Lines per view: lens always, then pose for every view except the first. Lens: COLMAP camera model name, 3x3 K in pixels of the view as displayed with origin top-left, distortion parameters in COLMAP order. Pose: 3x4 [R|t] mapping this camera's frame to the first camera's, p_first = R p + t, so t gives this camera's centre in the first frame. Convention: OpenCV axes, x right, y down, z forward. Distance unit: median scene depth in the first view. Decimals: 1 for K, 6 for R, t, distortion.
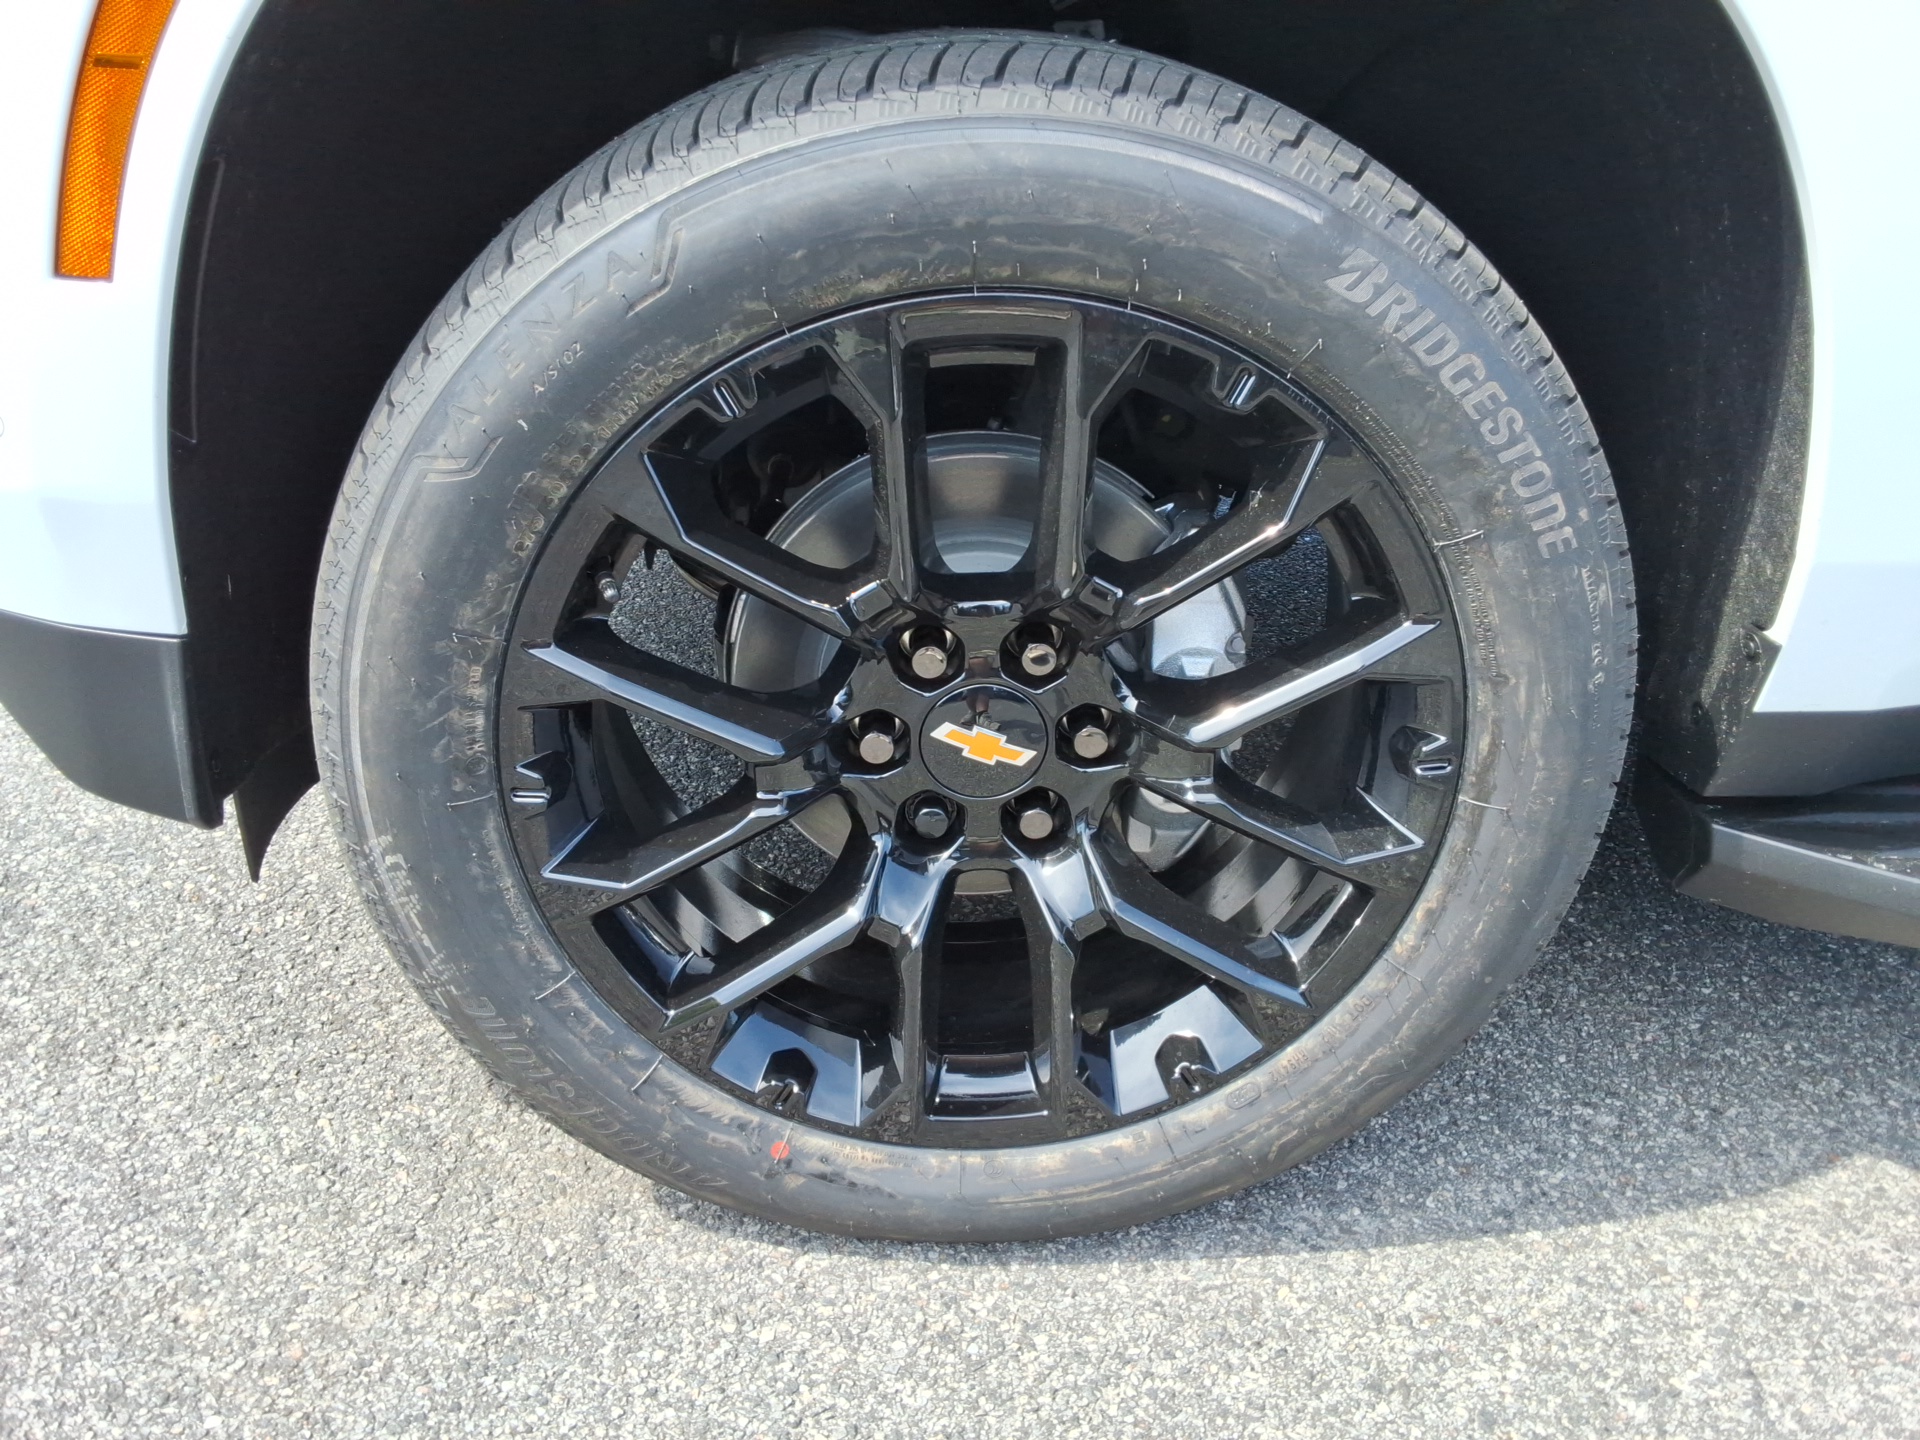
lens RADIAL K [[1553.9, 0, 966.4], [0, 1553.9, 703.8], [0, 0, 1]] dist [0.089850, -0.141346]
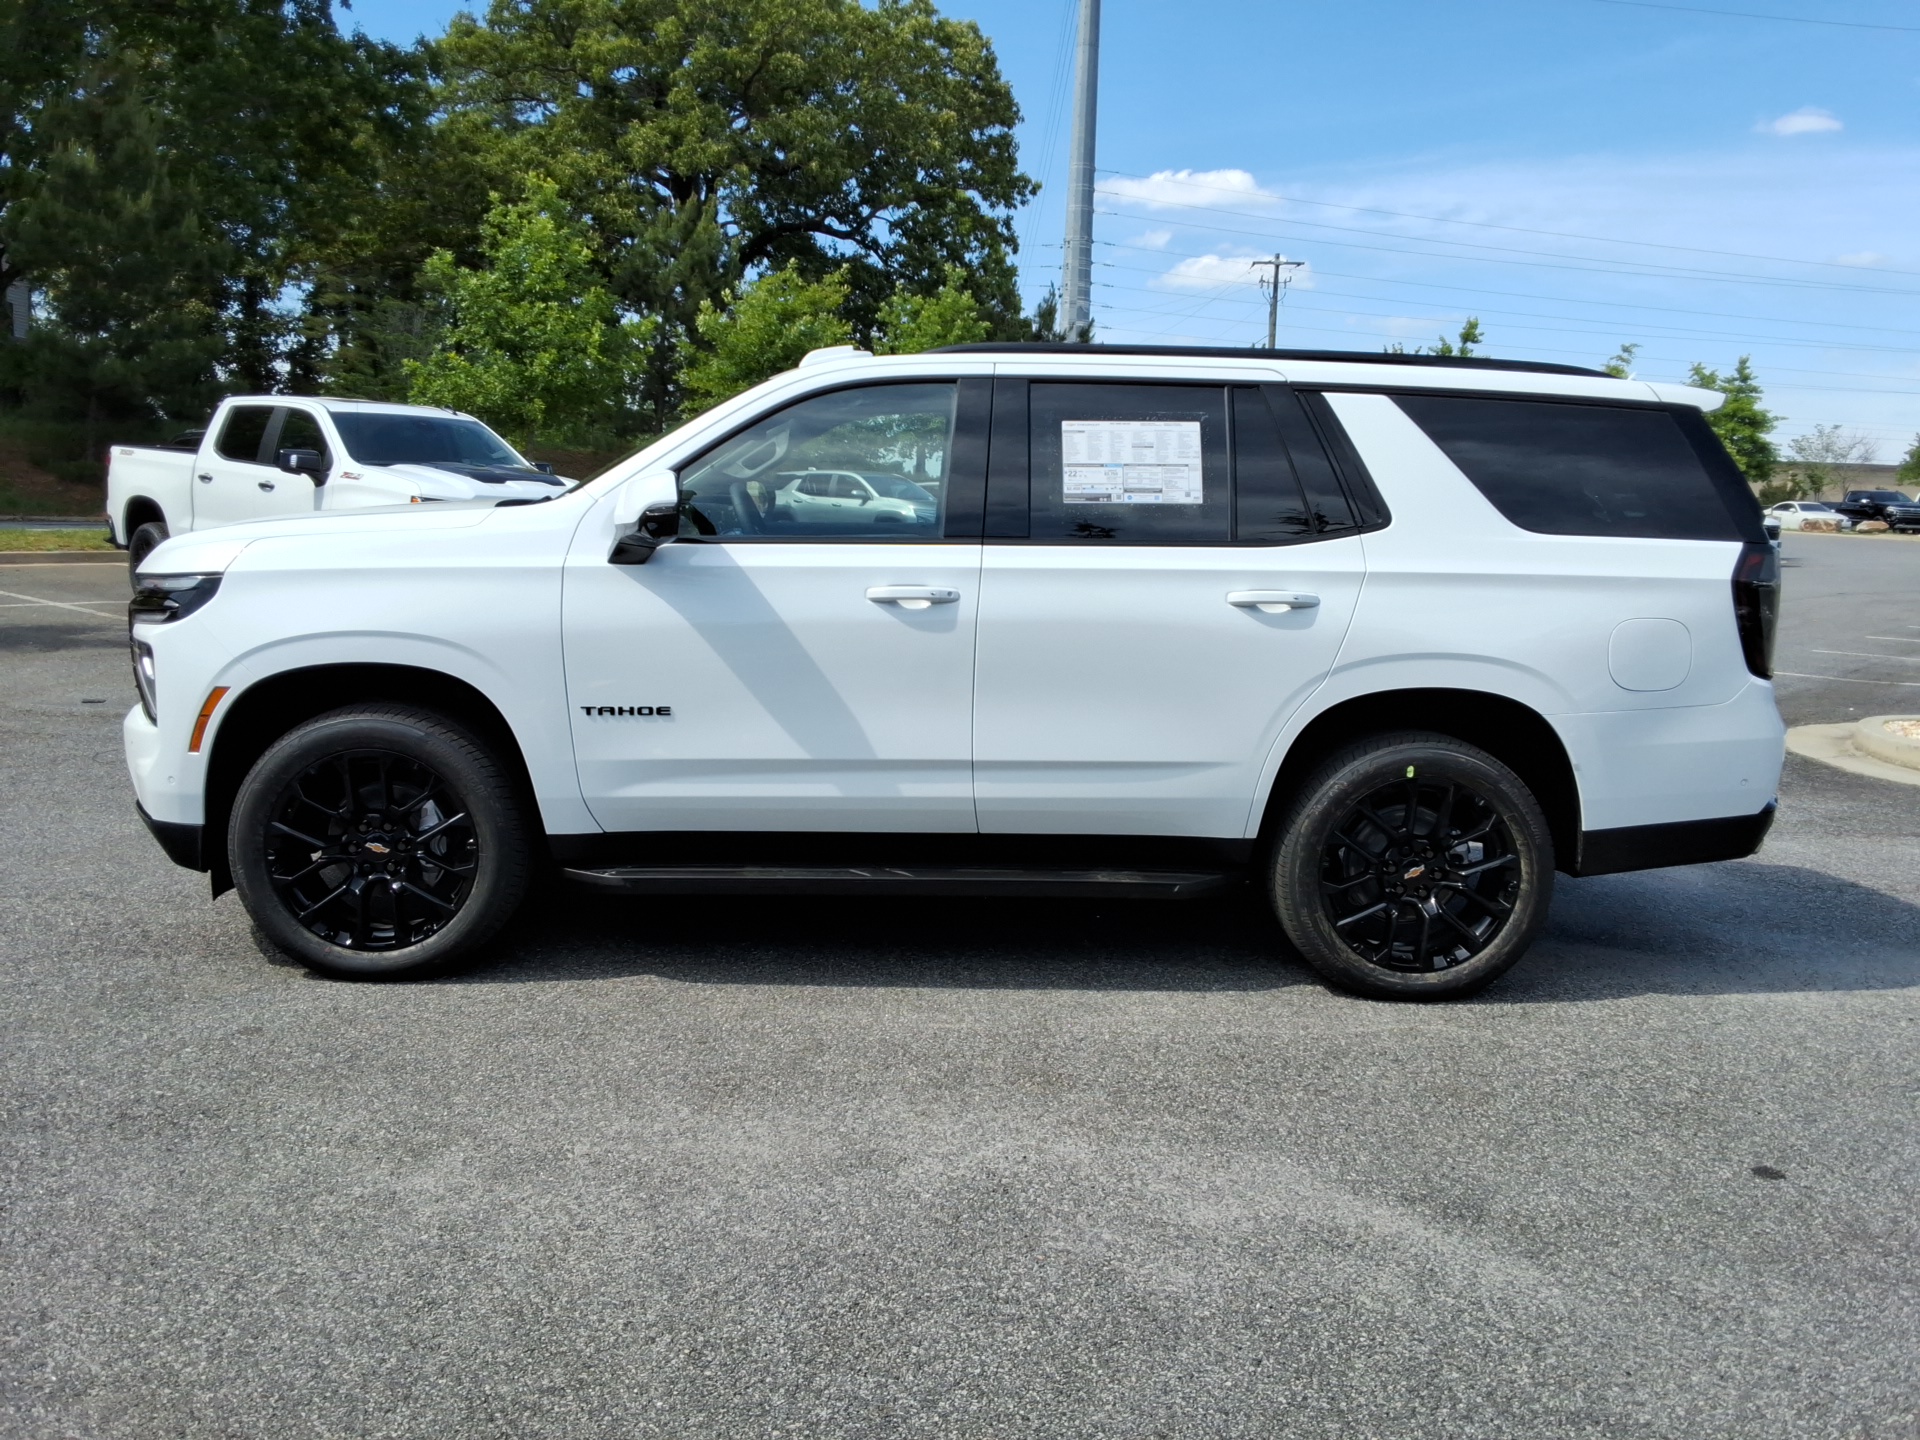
lens RADIAL K [[1553.9, 0, 976.2], [0, 1553.9, 664.7], [0, 0, 1]] dist [0.089850, -0.141346]
pose [[0.999204, -0.031542, -0.024407, 1.908357], [0.021574, 0.942185, -0.334399, 1.106438], [0.033543, 0.333606, 0.942116, -3.461322]]
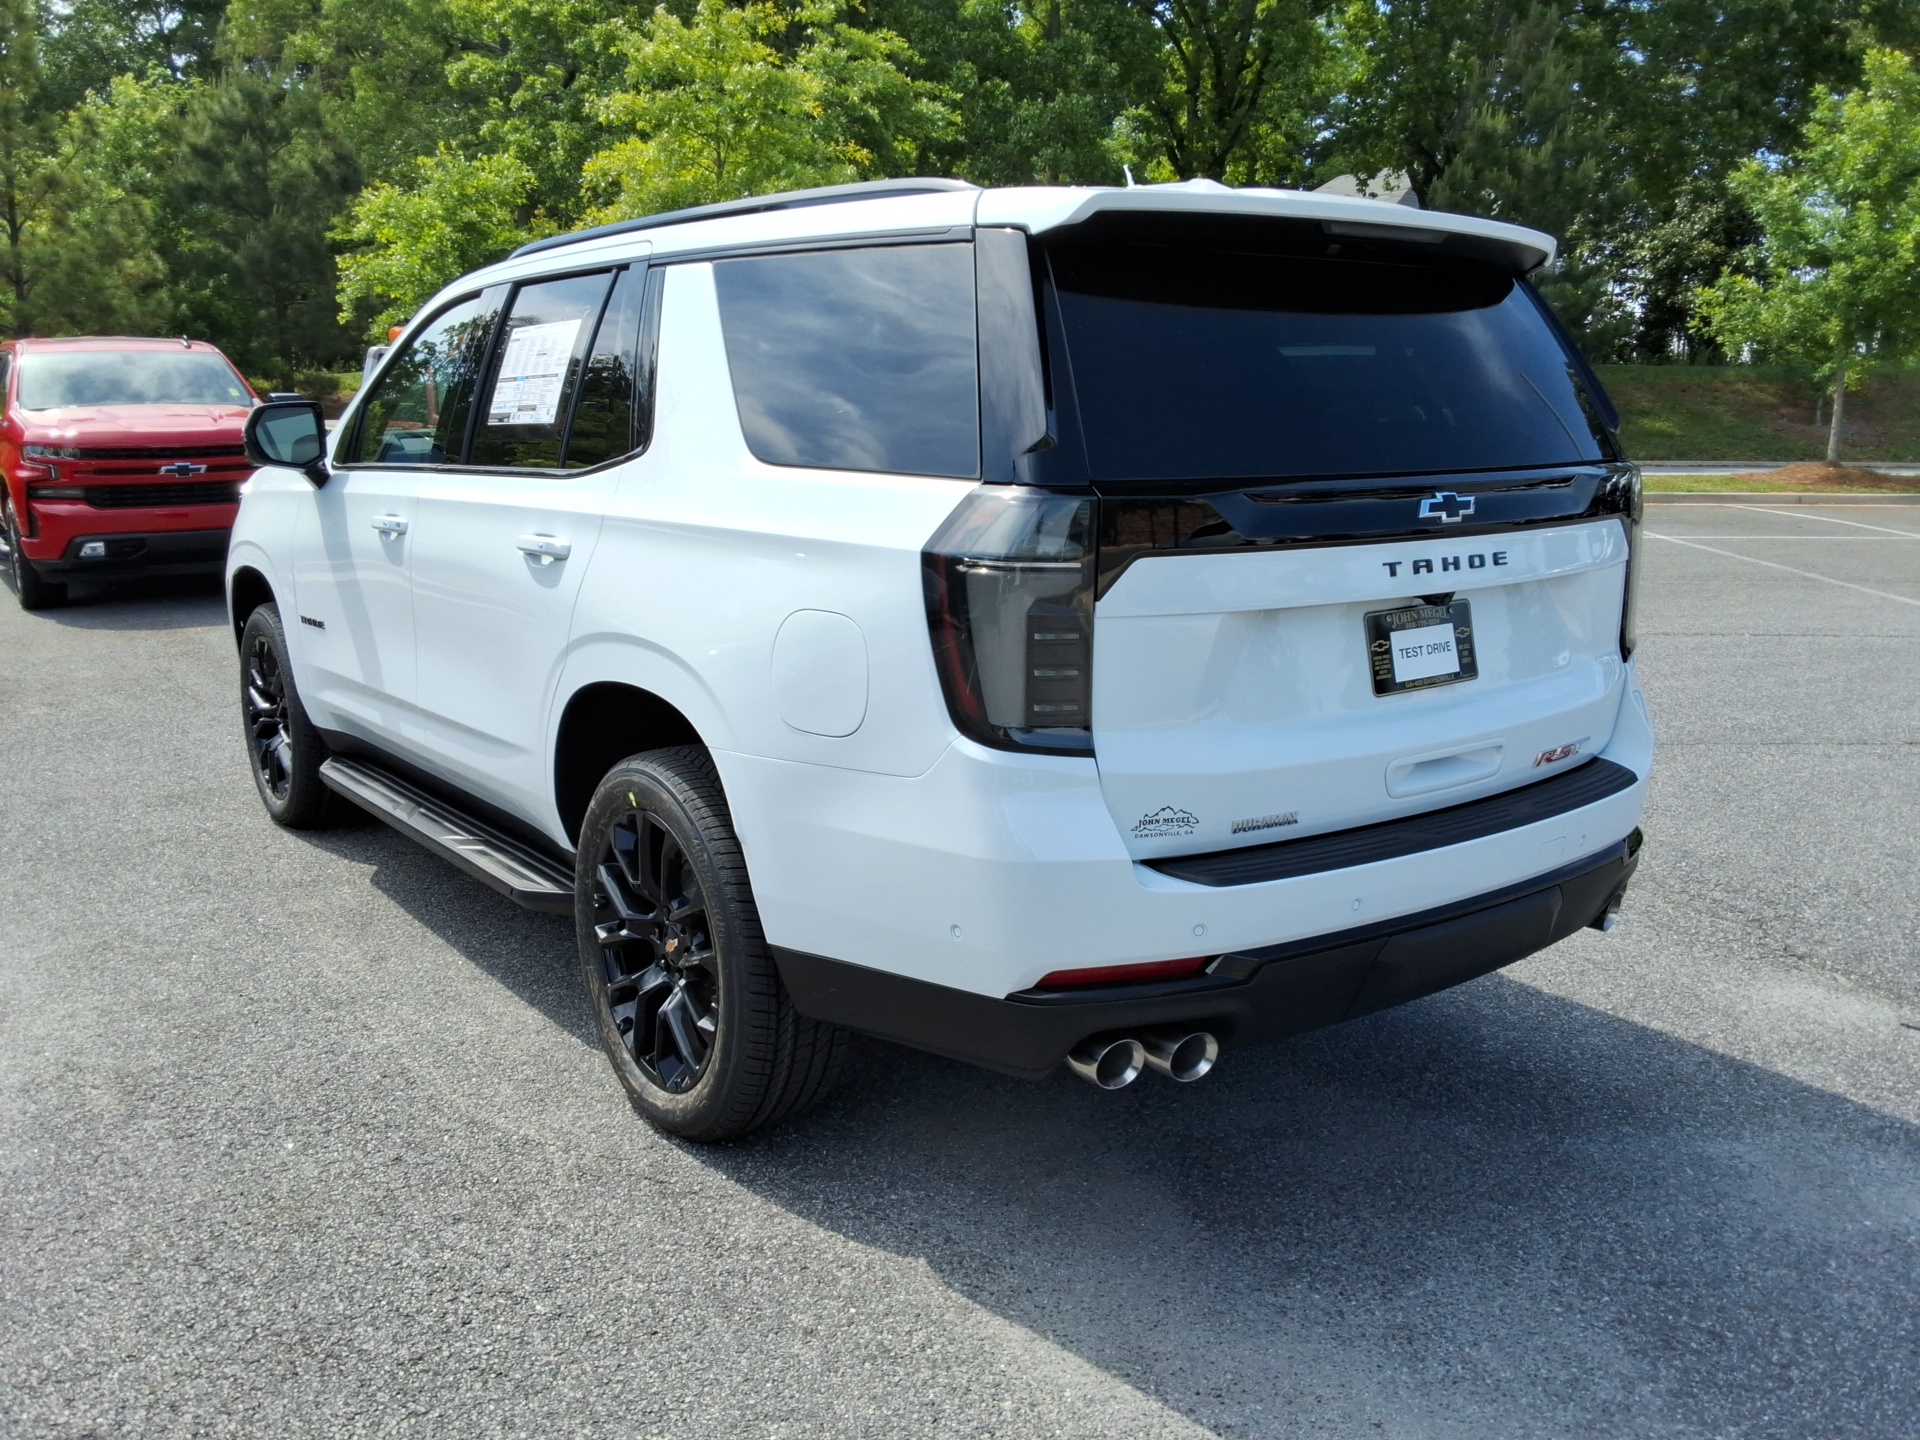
lens RADIAL K [[1553.9, 0, 962.8], [0, 1553.9, 680.0], [0, 0, 1]] dist [0.089850, -0.141346]
pose [[0.562439, 0.077993, -0.823152, 6.150278], [-0.328354, 0.934743, -0.135789, -0.137520], [0.758845, 0.346658, 0.551345, -0.306257]]
